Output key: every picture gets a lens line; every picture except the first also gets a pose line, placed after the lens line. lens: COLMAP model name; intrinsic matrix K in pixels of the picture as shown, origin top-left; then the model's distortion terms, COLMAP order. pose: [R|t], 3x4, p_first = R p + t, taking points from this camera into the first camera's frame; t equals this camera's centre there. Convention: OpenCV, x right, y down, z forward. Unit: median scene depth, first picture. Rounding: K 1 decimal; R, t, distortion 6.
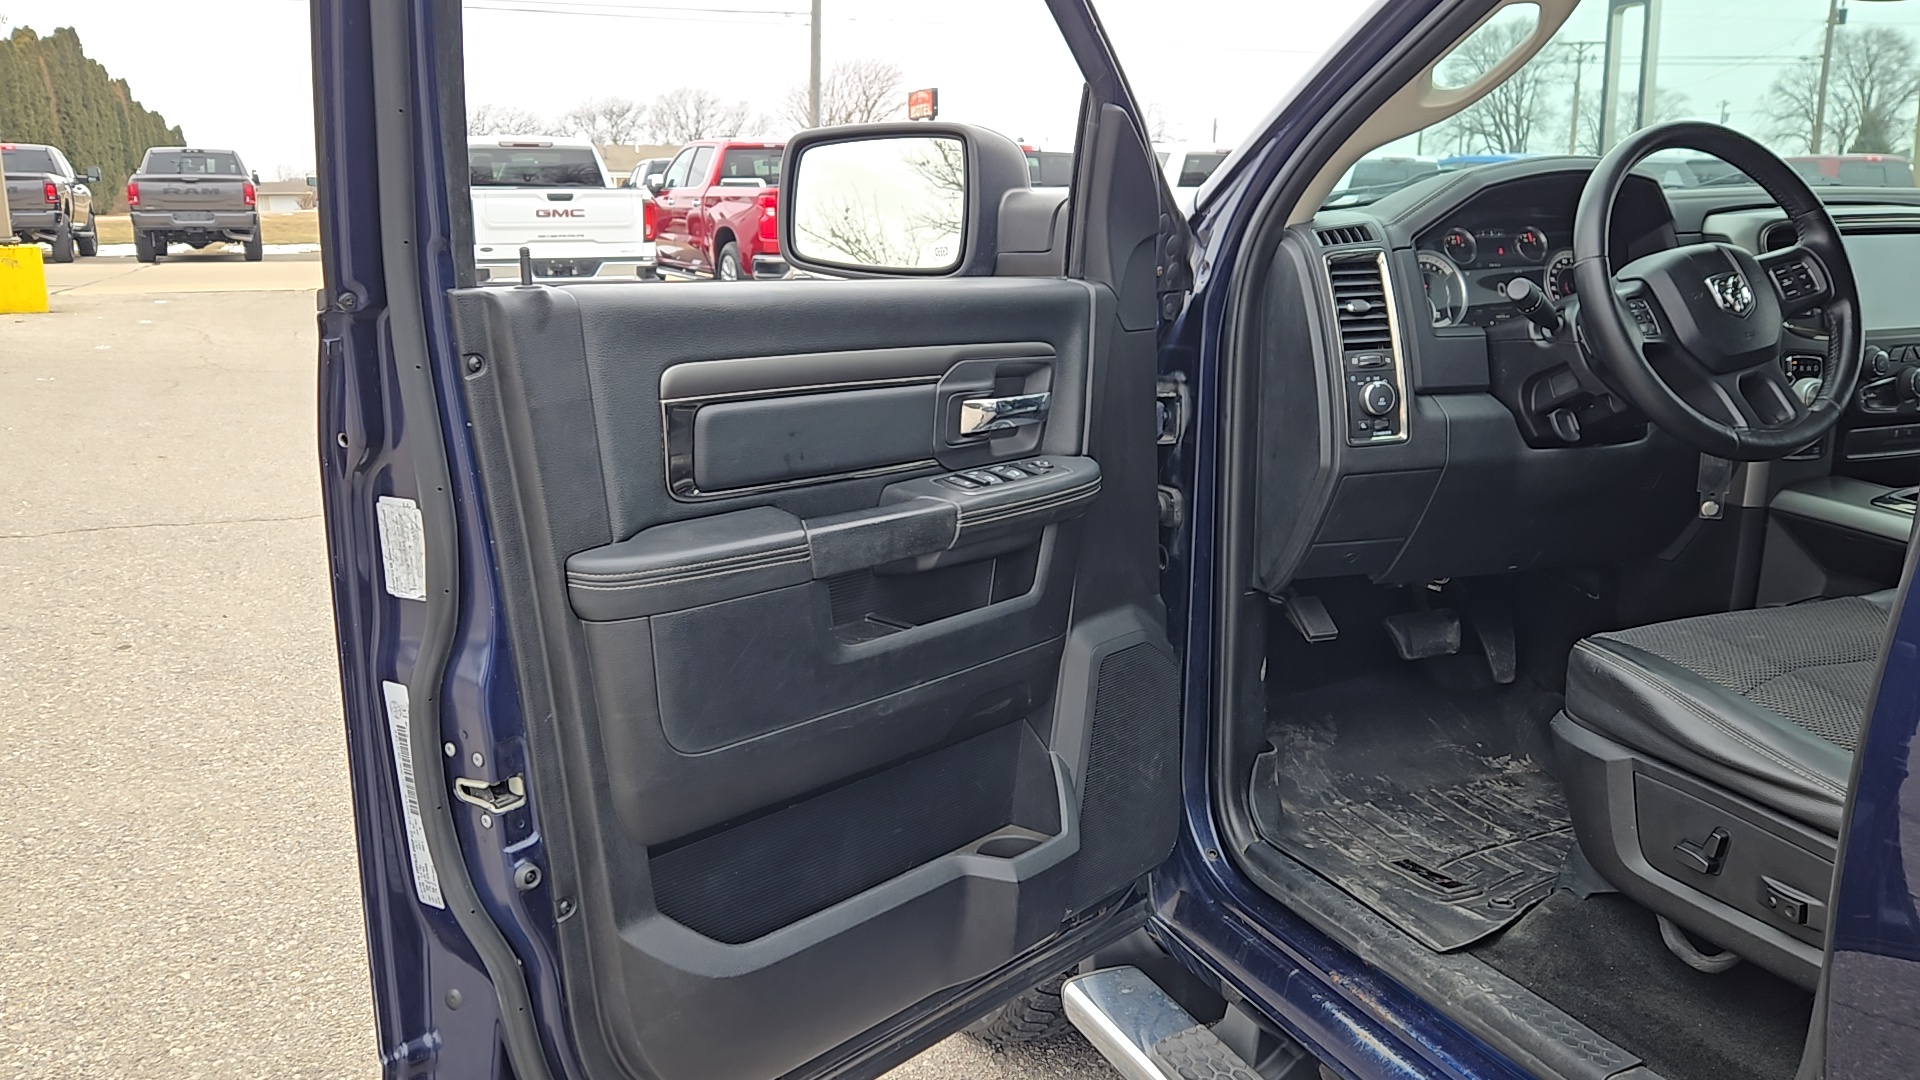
lens RADIAL K [[1597.4, 0, 961.0], [0, 1597.4, 543.2], [0, 0, 1]] dist [0.013924, -0.001863]
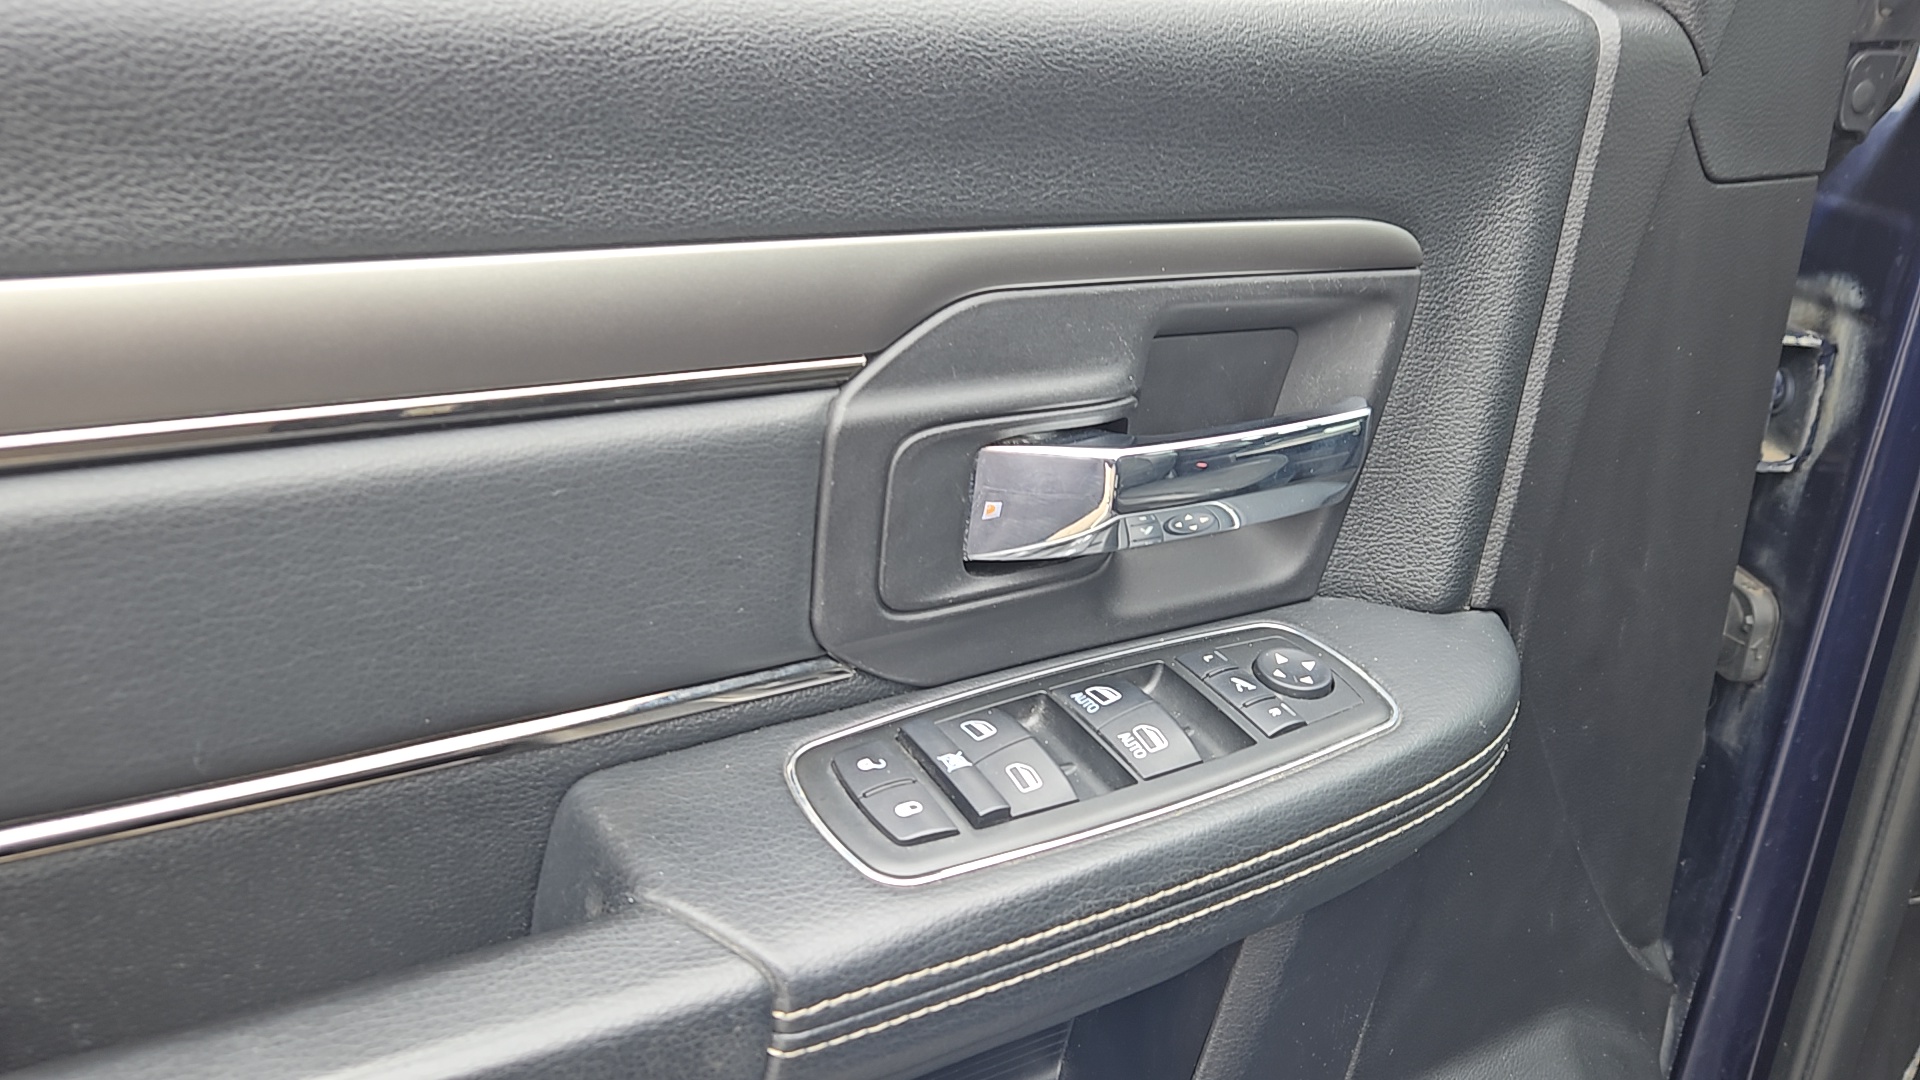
lens RADIAL K [[1597.4, 0, 962.5], [0, 1597.4, 538.4], [0, 0, 1]] dist [0.013924, -0.001863]
pose [[0.950315, 0.159429, -0.267365, 0.063903], [-0.108752, 0.974809, 0.194733, -0.114566], [0.291676, -0.155981, 0.943713, 0.694815]]
